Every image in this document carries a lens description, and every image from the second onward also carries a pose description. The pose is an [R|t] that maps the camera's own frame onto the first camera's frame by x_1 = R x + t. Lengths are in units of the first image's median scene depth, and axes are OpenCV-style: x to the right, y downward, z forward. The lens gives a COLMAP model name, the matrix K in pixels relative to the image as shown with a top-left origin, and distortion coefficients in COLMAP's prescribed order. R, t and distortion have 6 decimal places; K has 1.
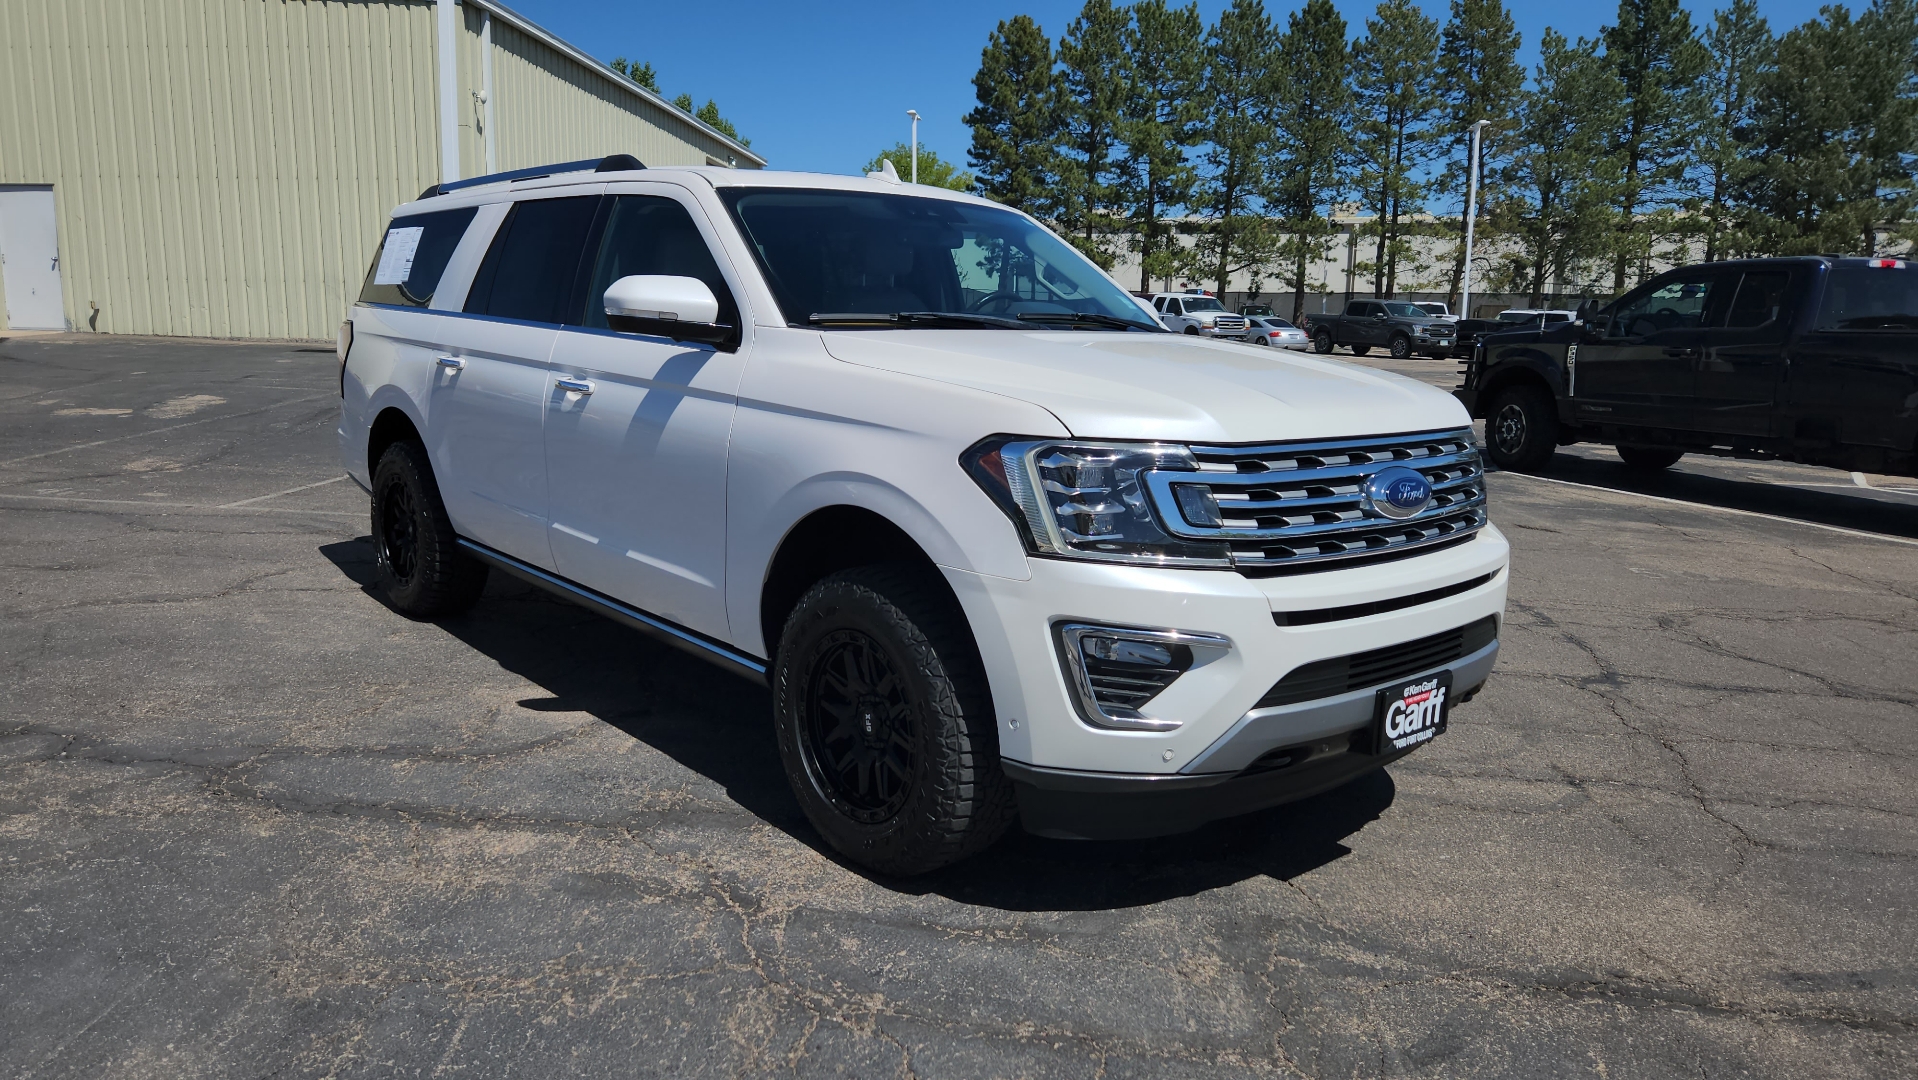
lens RADIAL K [[1281.6, 0, 934.7], [0, 1281.6, 533.3], [0, 0, 1]] dist [0.072342, -0.057264]
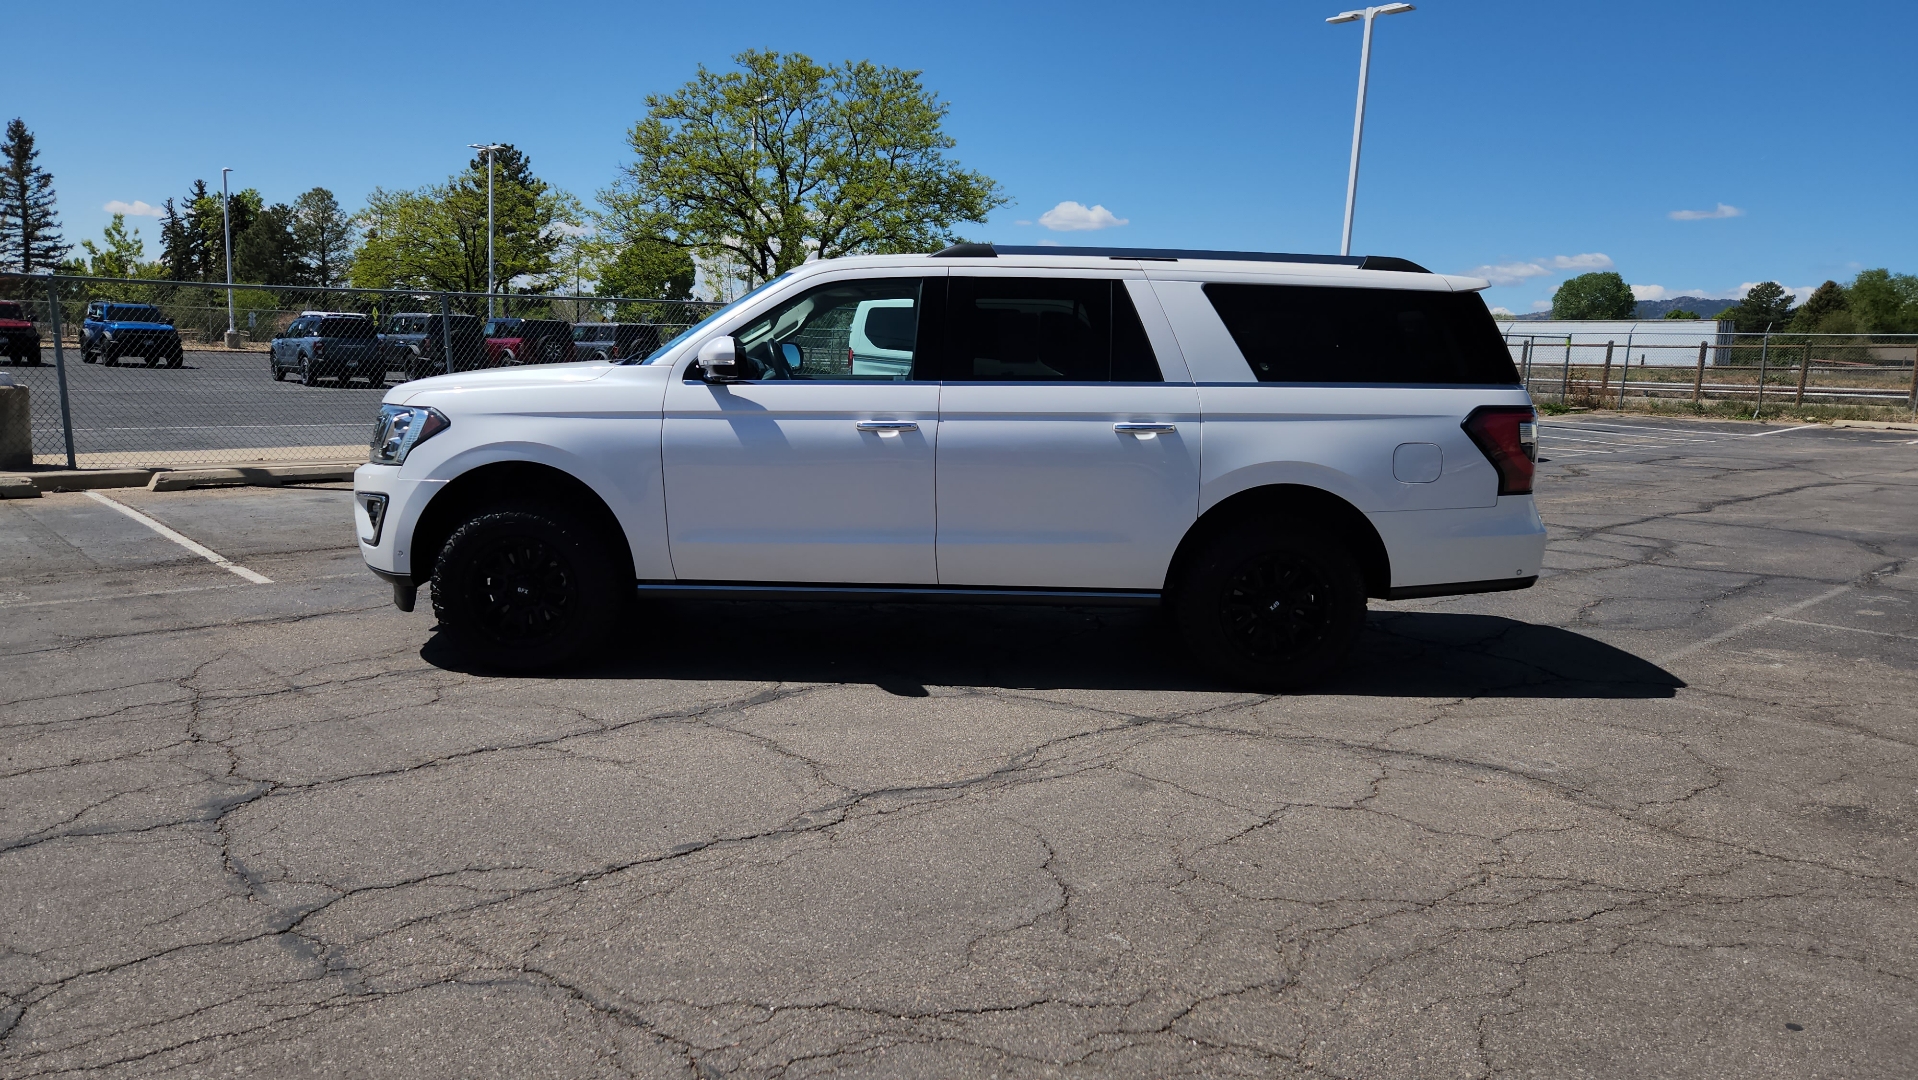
lens RADIAL K [[1279.1, 0, 932.2], [0, 1279.1, 544.5], [0, 0, 1]] dist [0.076257, -0.066896]
pose [[-0.655974, 0.064547, -0.752018, 1.081931], [-0.173974, 0.956579, 0.233859, -0.376158], [0.734460, 0.284237, -0.616261, 2.313530]]
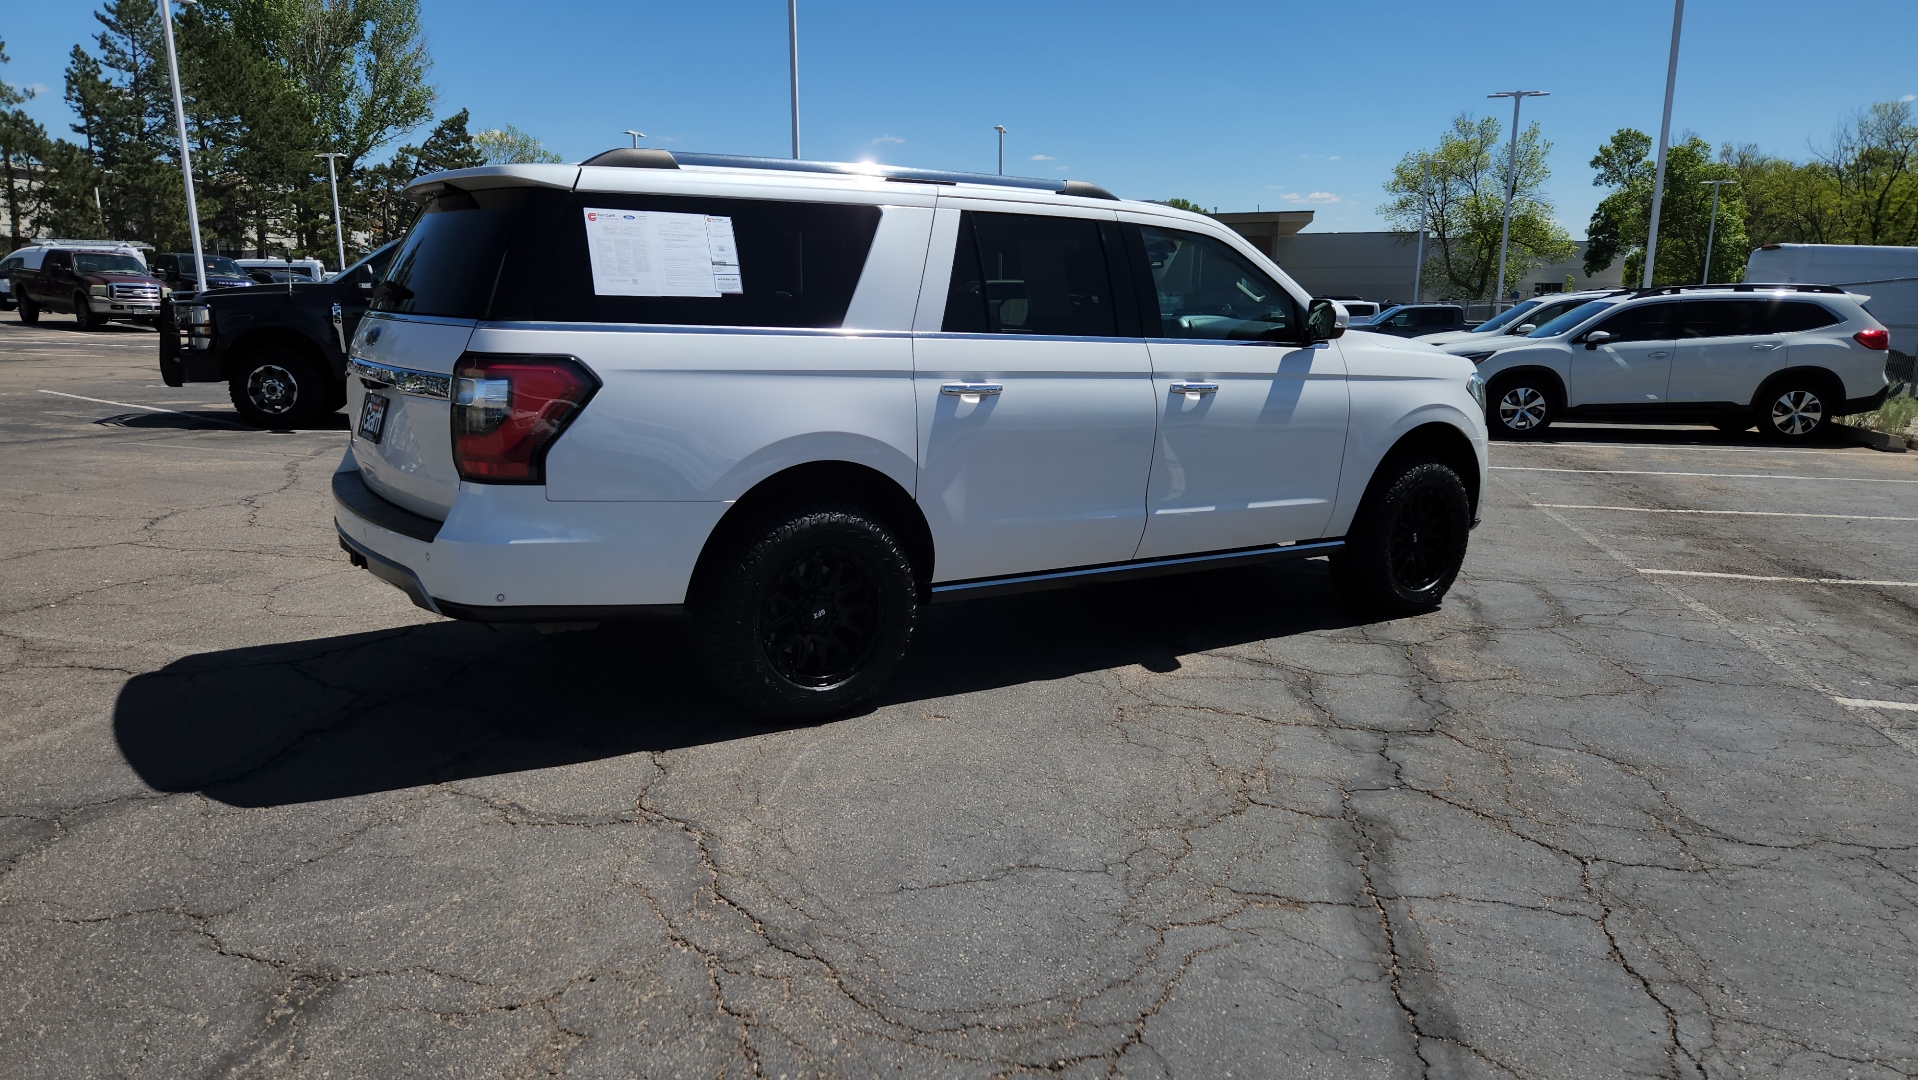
lens RADIAL K [[1283.2, 0, 920.7], [0, 1283.2, 538.6], [0, 0, 1]] dist [0.074623, -0.061878]
pose [[0.123911, -0.207668, 0.970320, -1.632424], [0.153094, 0.970148, 0.188081, -0.262716], [-0.980412, 0.125245, 0.152005, 1.168122]]
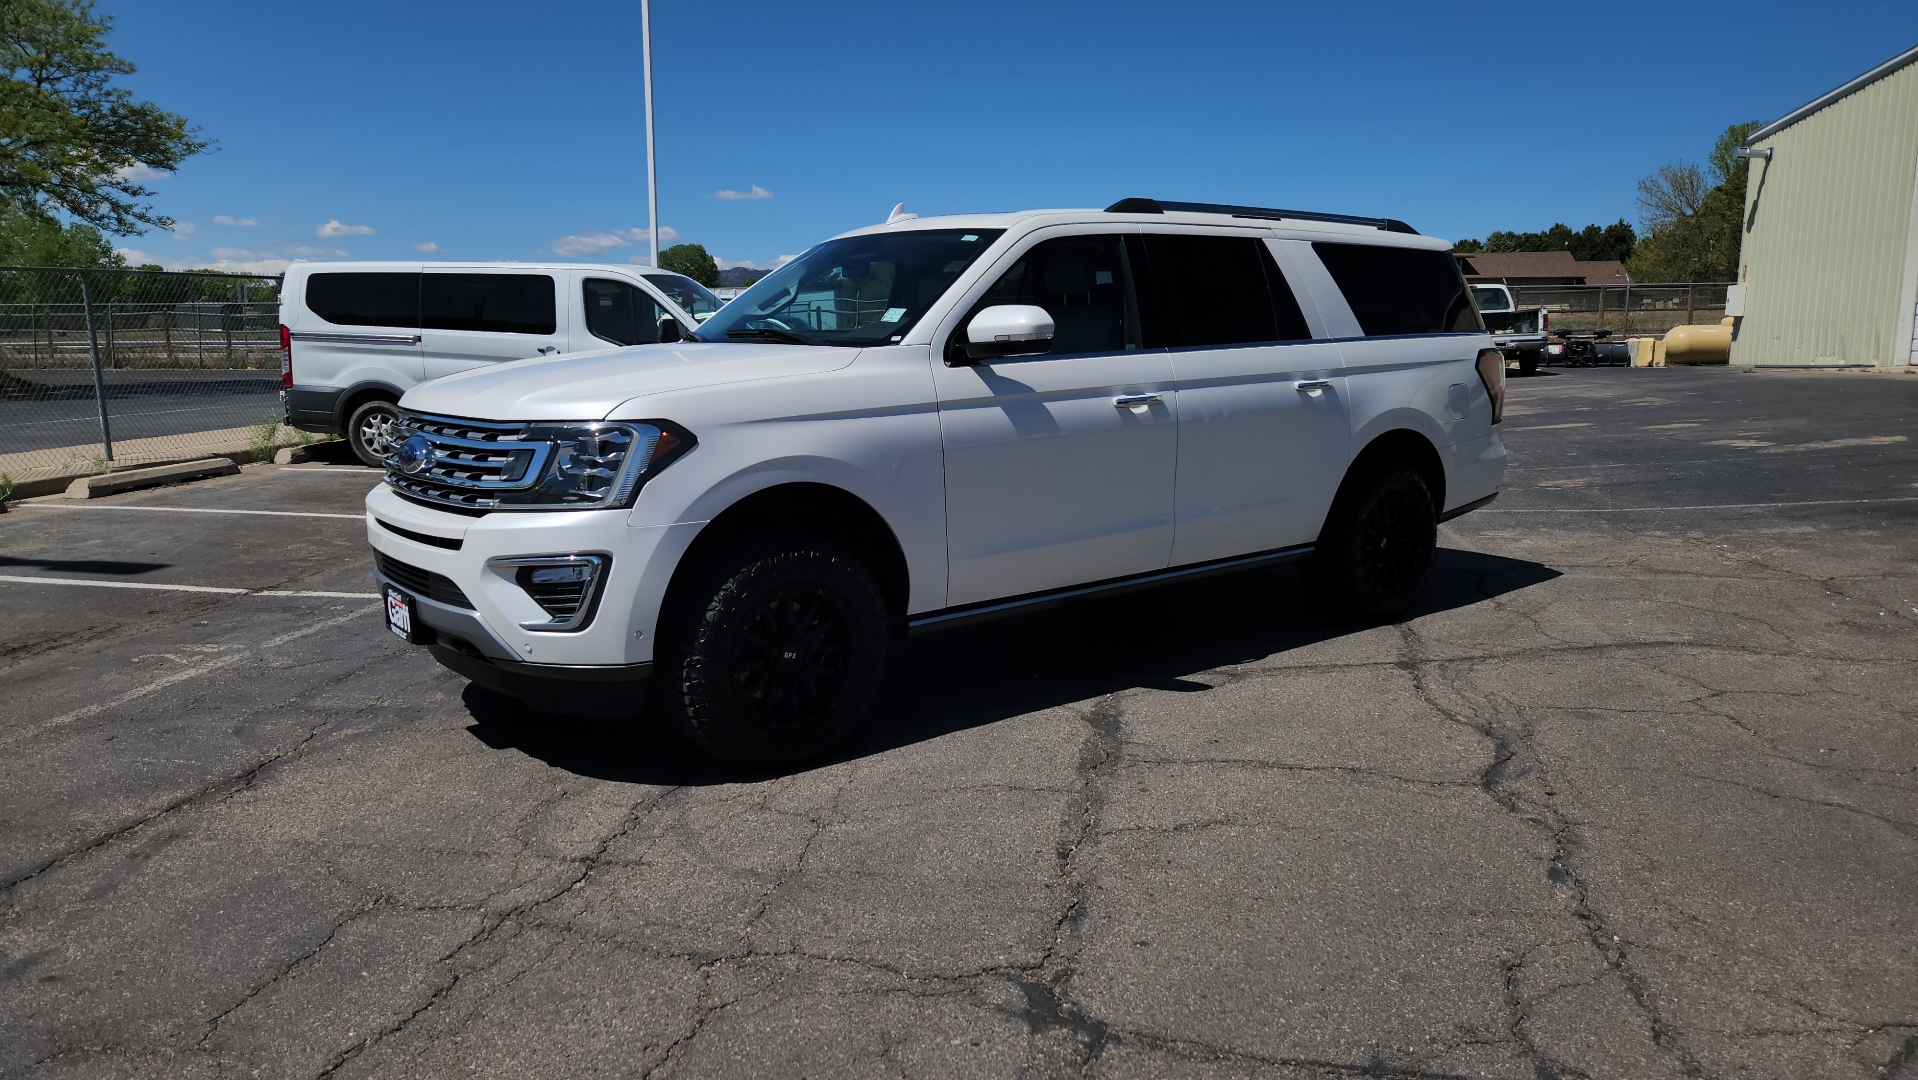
lens RADIAL K [[1281.1, 0, 917.5], [0, 1281.1, 558.4], [0, 0, 1]] dist [0.072286, -0.059164]
pose [[-0.067302, 0.145759, -0.987028, 1.335548], [-0.163079, 0.974360, 0.155008, -0.176505], [0.984315, 0.171396, -0.041806, 1.259263]]
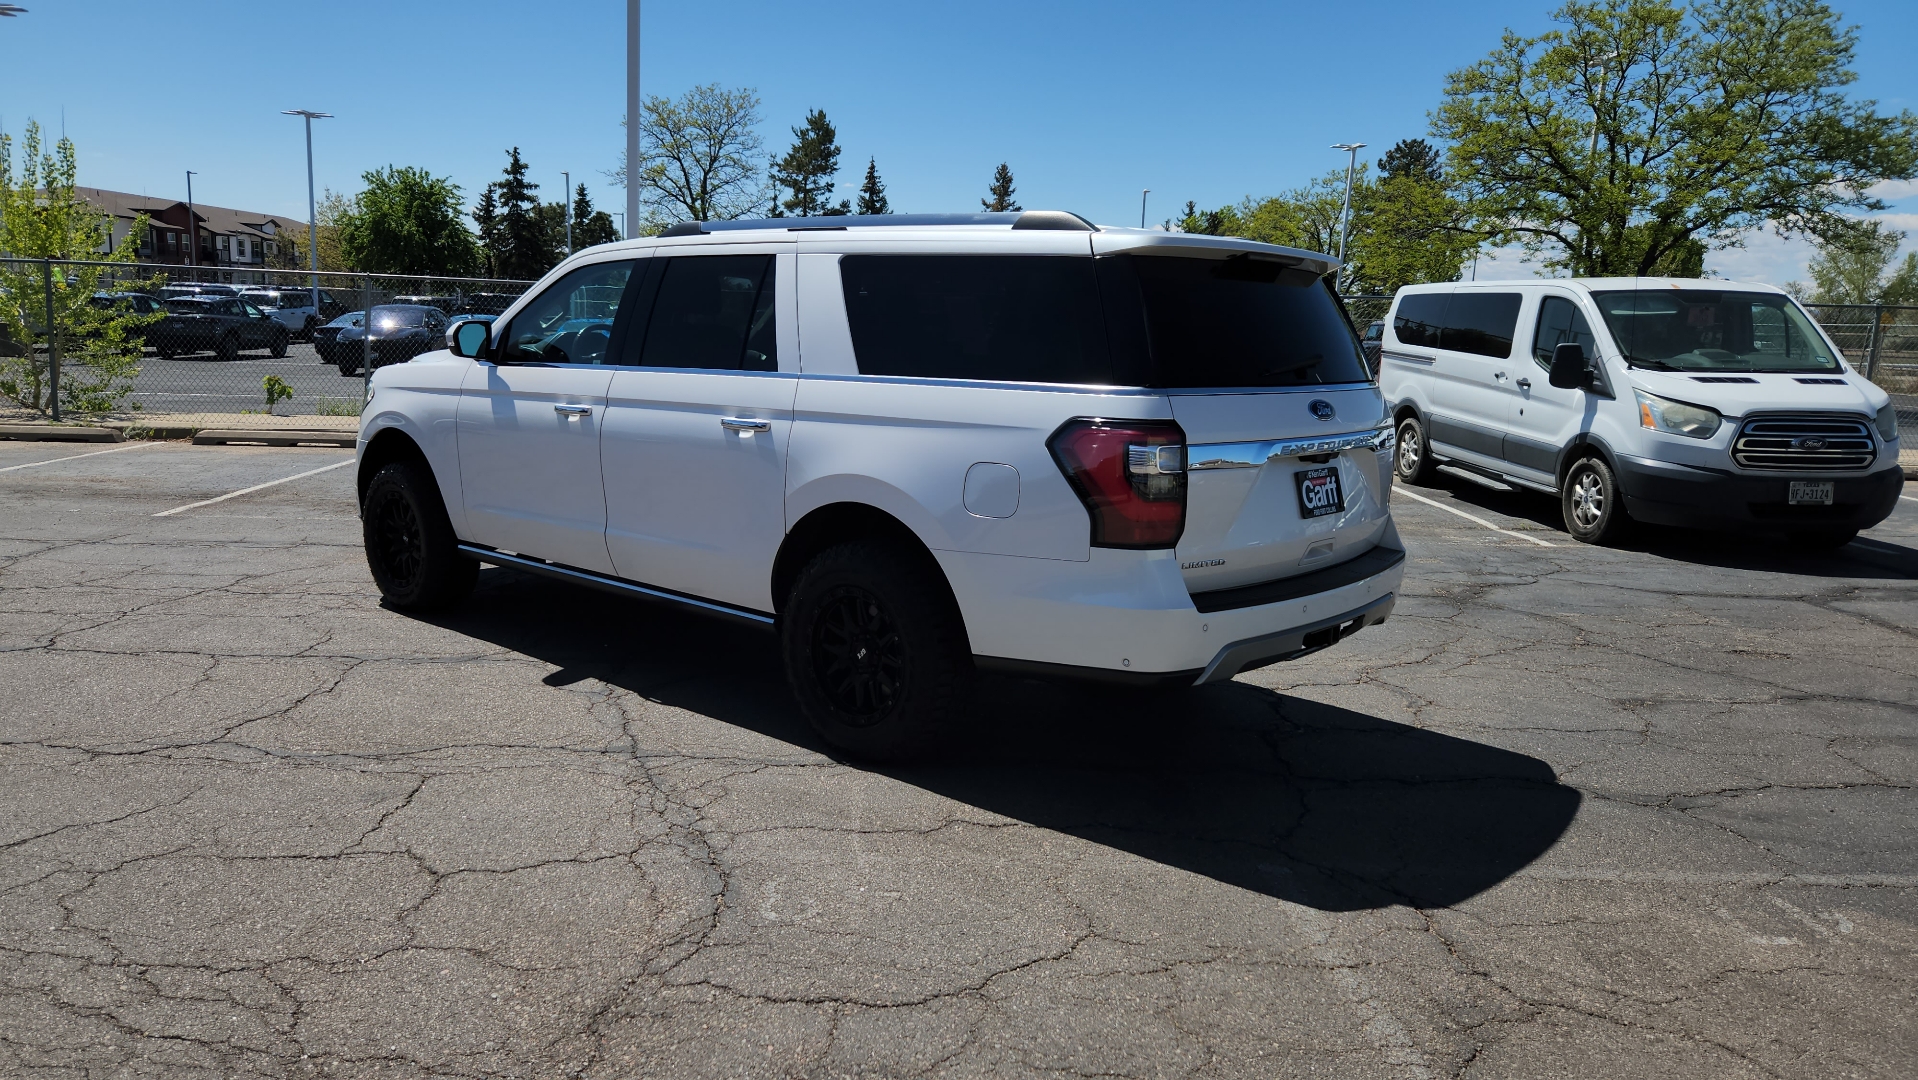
lens RADIAL K [[1281.7, 0, 920.1], [0, 1281.7, 539.1], [0, 0, 1]] dist [0.072428, -0.058420]
pose [[-0.989985, -0.037829, -0.136009, -0.116099], [-0.080480, 0.942772, 0.323581, -0.512209], [0.115985, 0.331287, -0.936374, 2.769072]]
